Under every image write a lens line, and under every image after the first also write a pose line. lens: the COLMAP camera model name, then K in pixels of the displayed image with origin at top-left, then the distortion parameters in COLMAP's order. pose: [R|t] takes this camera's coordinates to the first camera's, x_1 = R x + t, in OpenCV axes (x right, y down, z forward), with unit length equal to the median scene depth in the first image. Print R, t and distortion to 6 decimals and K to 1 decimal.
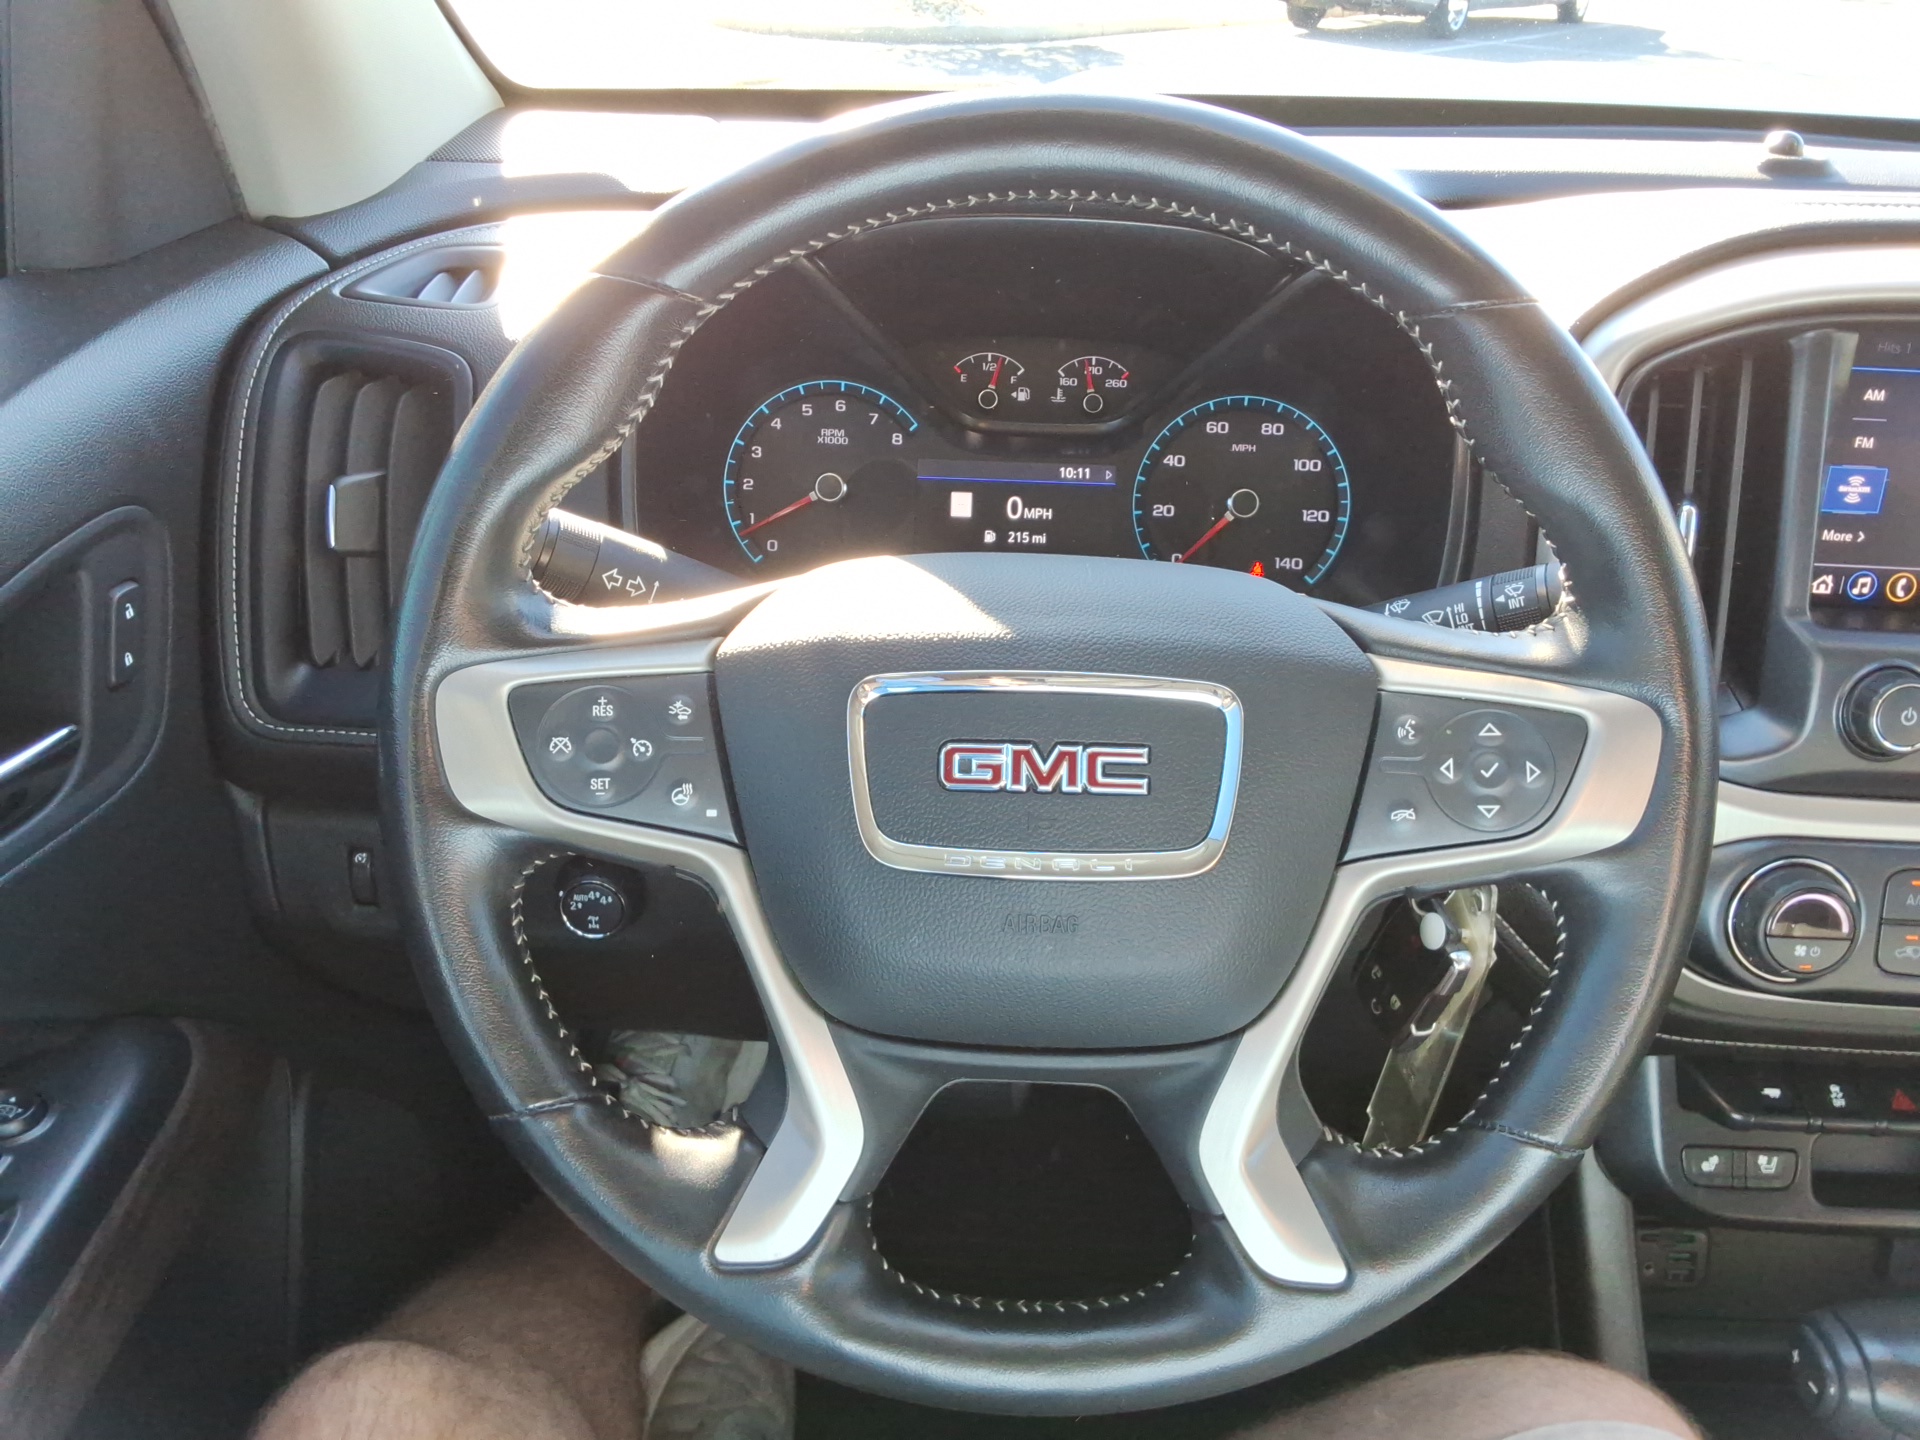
lens RADIAL K [[1547.3, 0, 985.0], [0, 1547.3, 717.0], [0, 0, 1]] dist [0.137768, -0.232343]
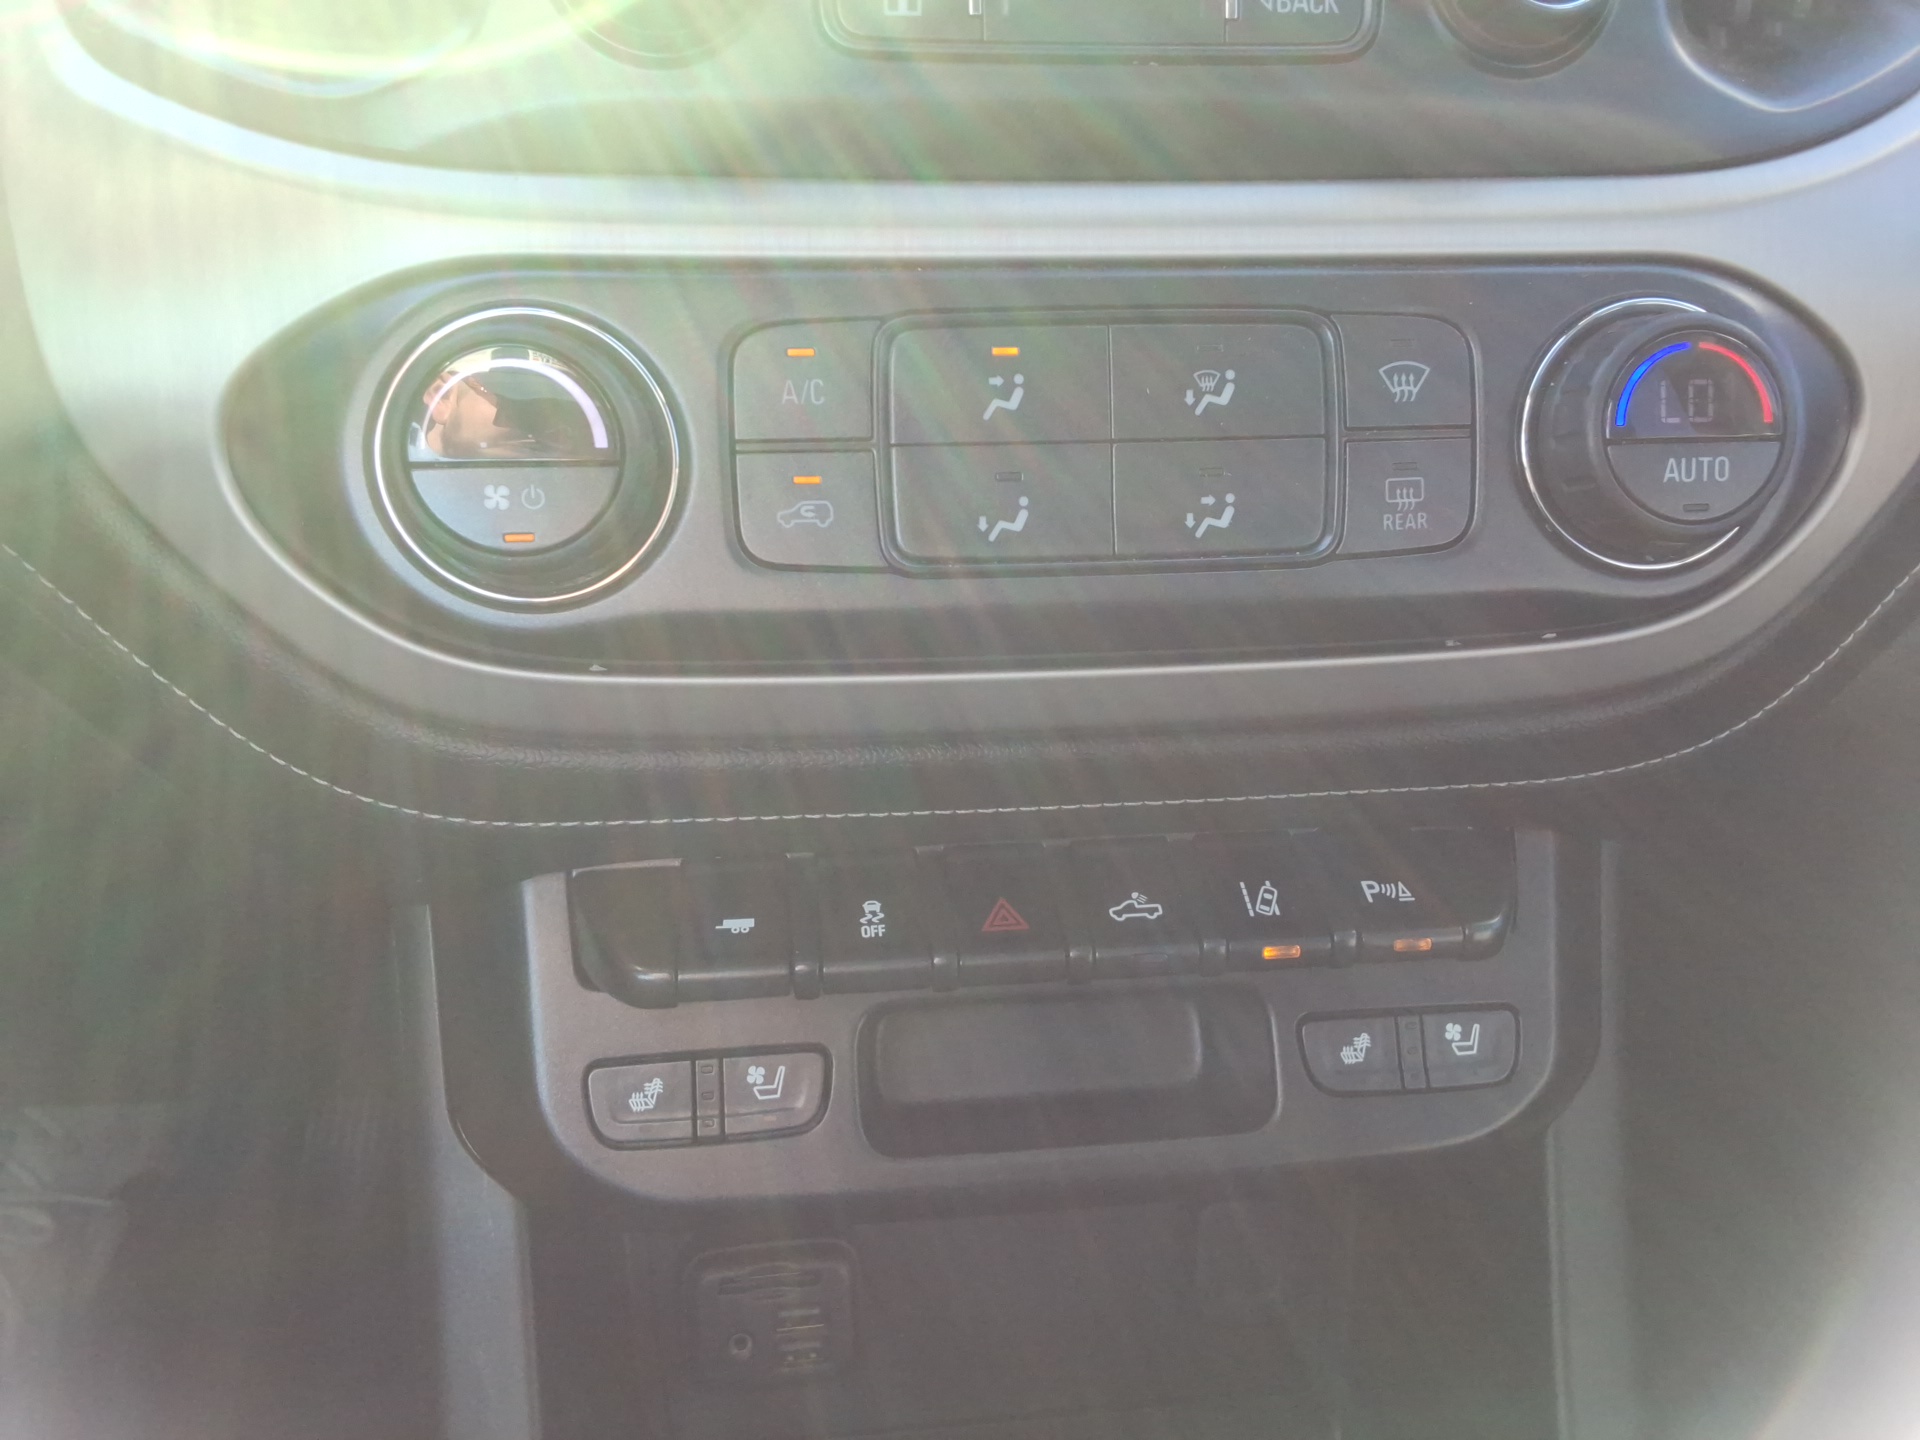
lens RADIAL K [[1547.3, 0, 985.0], [0, 1547.3, 717.0], [0, 0, 1]] dist [0.137768, -0.232343]
pose [[0.987748, -0.078766, 0.134724, 0.508048], [0.091988, 0.991227, -0.094906, 0.224028], [-0.126067, 0.106136, 0.986328, 0.502934]]
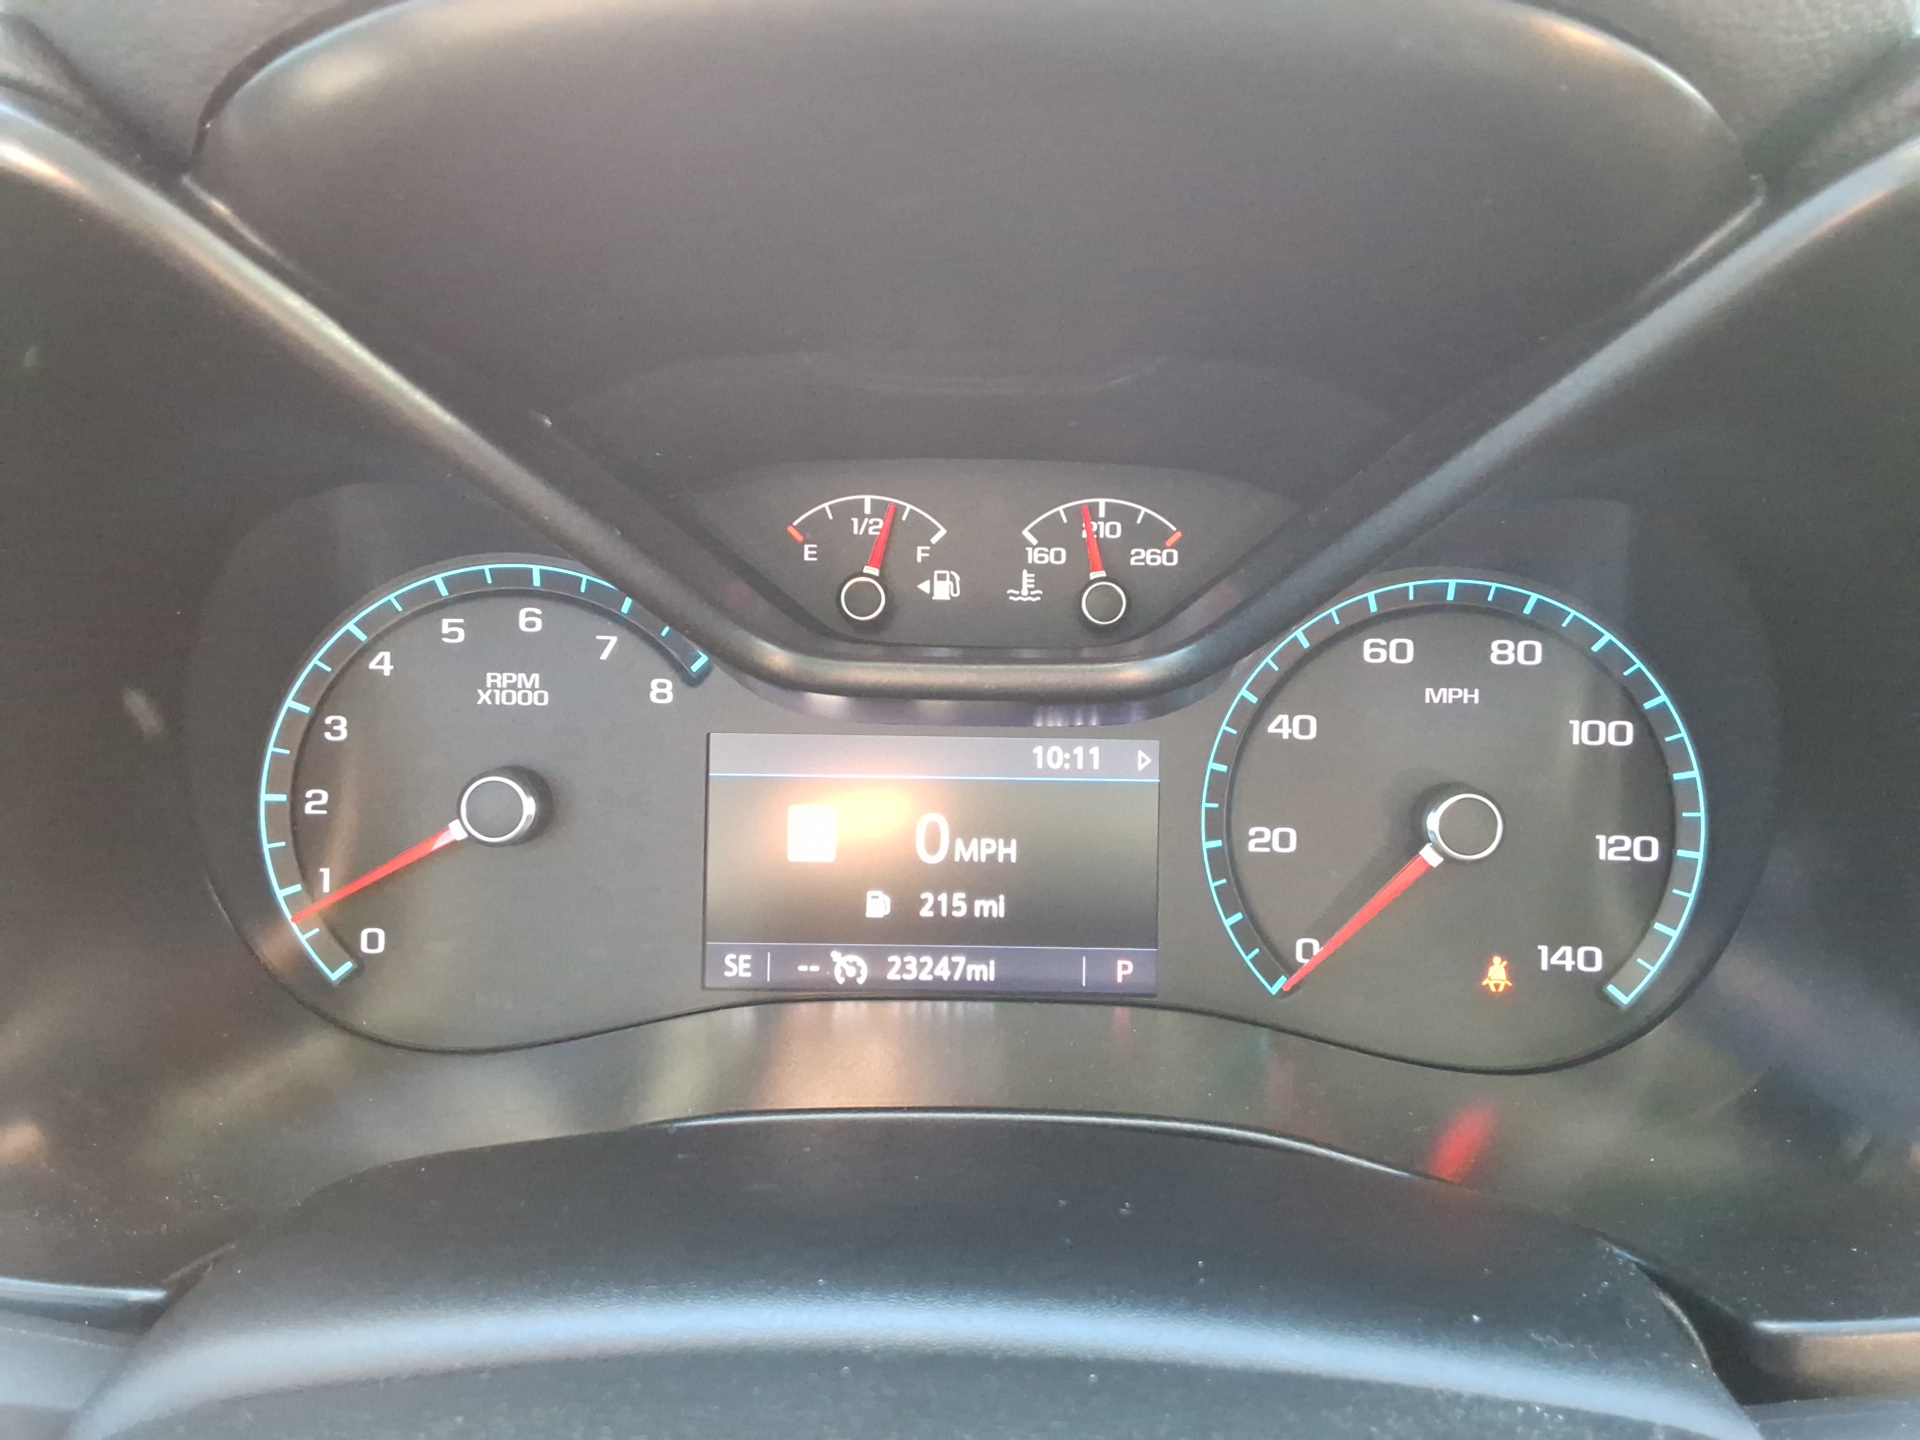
lens RADIAL K [[1525.3, 0, 955.9], [0, 1525.3, 746.9], [0, 0, 1]] dist [0.064097, -0.000135]
pose [[0.999771, -0.021369, -0.000728, 0.029473], [0.021232, 0.996239, -0.084003, -0.137079], [0.002521, 0.083968, 0.996465, 0.625733]]
